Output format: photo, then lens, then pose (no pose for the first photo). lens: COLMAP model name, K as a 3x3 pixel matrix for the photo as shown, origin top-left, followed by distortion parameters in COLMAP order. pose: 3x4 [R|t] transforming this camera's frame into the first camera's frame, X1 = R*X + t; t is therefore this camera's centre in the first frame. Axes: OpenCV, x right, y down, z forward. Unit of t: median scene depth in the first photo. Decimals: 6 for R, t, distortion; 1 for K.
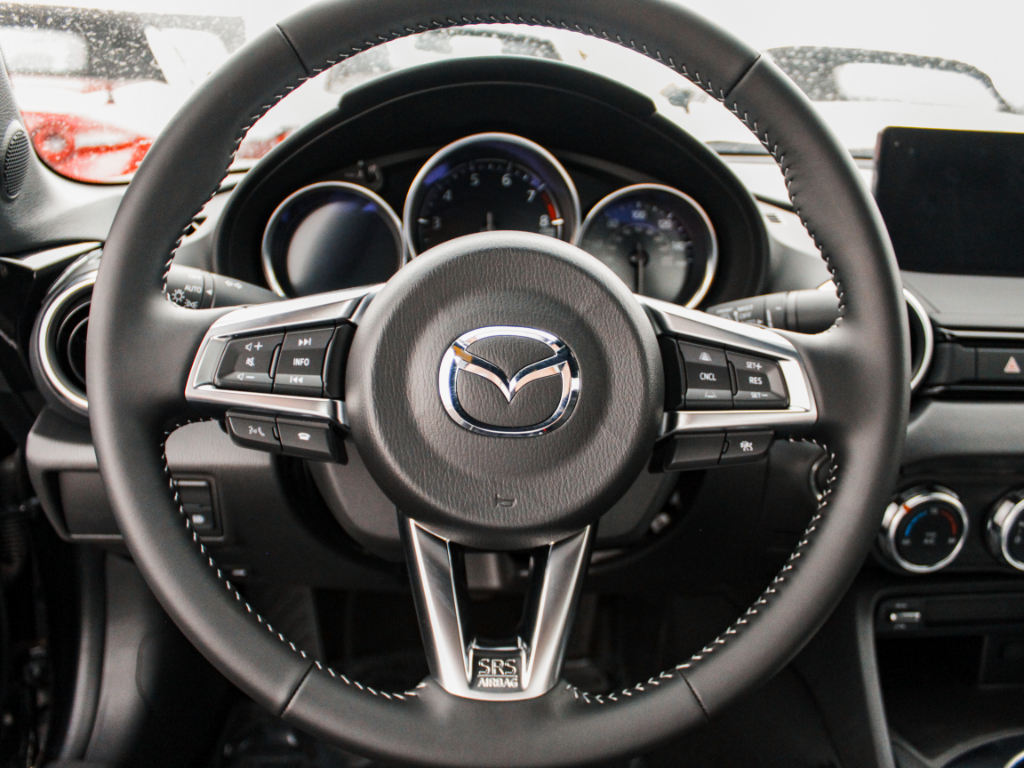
lens RADIAL K [[926.3, 0, 512.0], [0, 926.3, 384.0], [0, 0, 1]] dist [-0.177005, 0.133107]
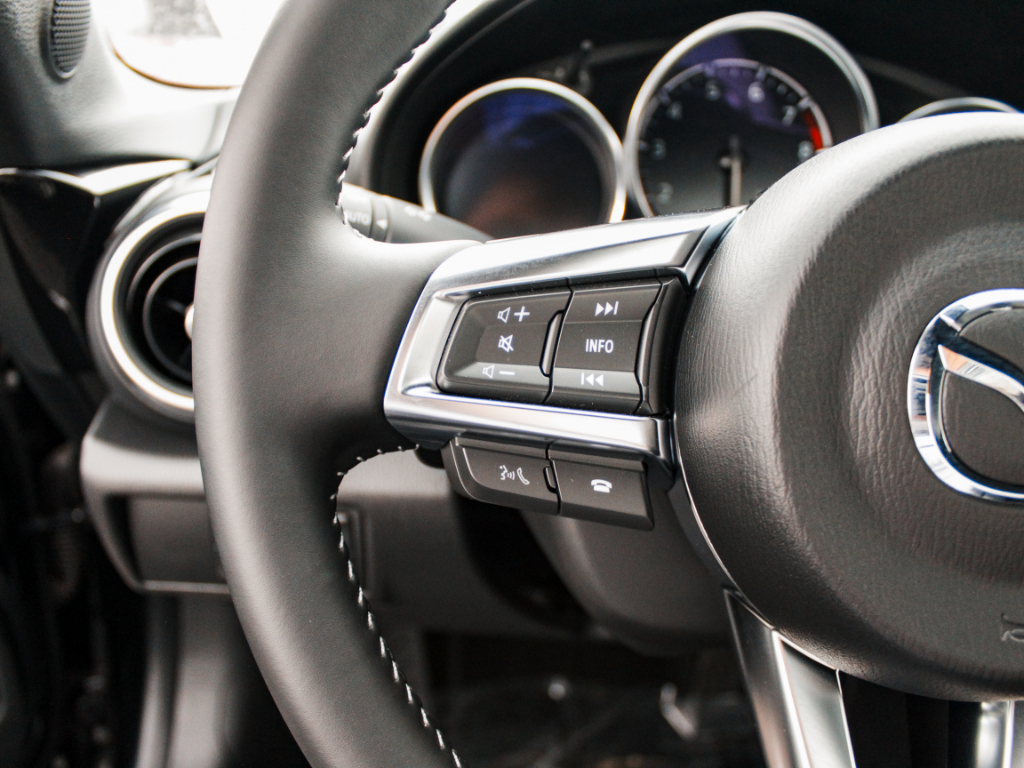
lens RADIAL K [[926.3, 0, 512.0], [0, 926.3, 384.0], [0, 0, 1]] dist [-0.177005, 0.133107]
pose [[0.998240, 0.022972, -0.054682, -0.249345], [-0.021417, 0.999355, 0.028842, -0.016235], [0.055309, -0.027620, 0.998087, 0.461425]]
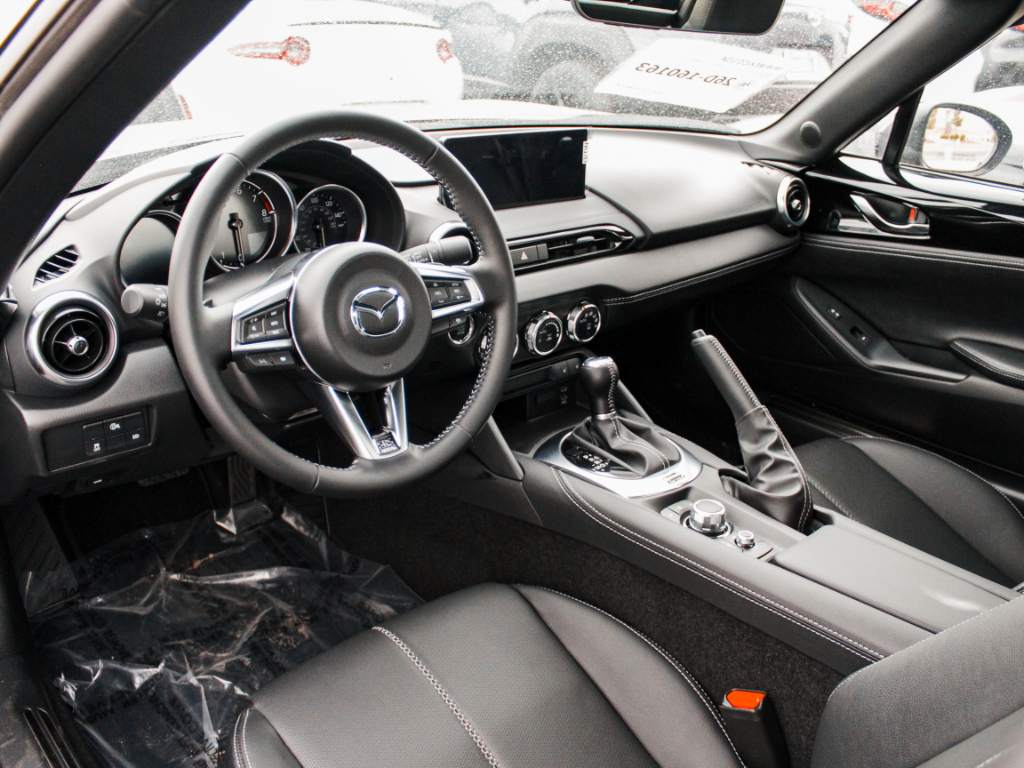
lens RADIAL K [[926.3, 0, 512.0], [0, 926.3, 384.0], [0, 0, 1]] dist [-0.177005, 0.133107]
pose [[0.783200, -0.234857, 0.575708, -1.001713], [0.153094, 0.970253, 0.187539, -0.189738], [-0.602627, -0.058743, 0.795858, -0.909365]]
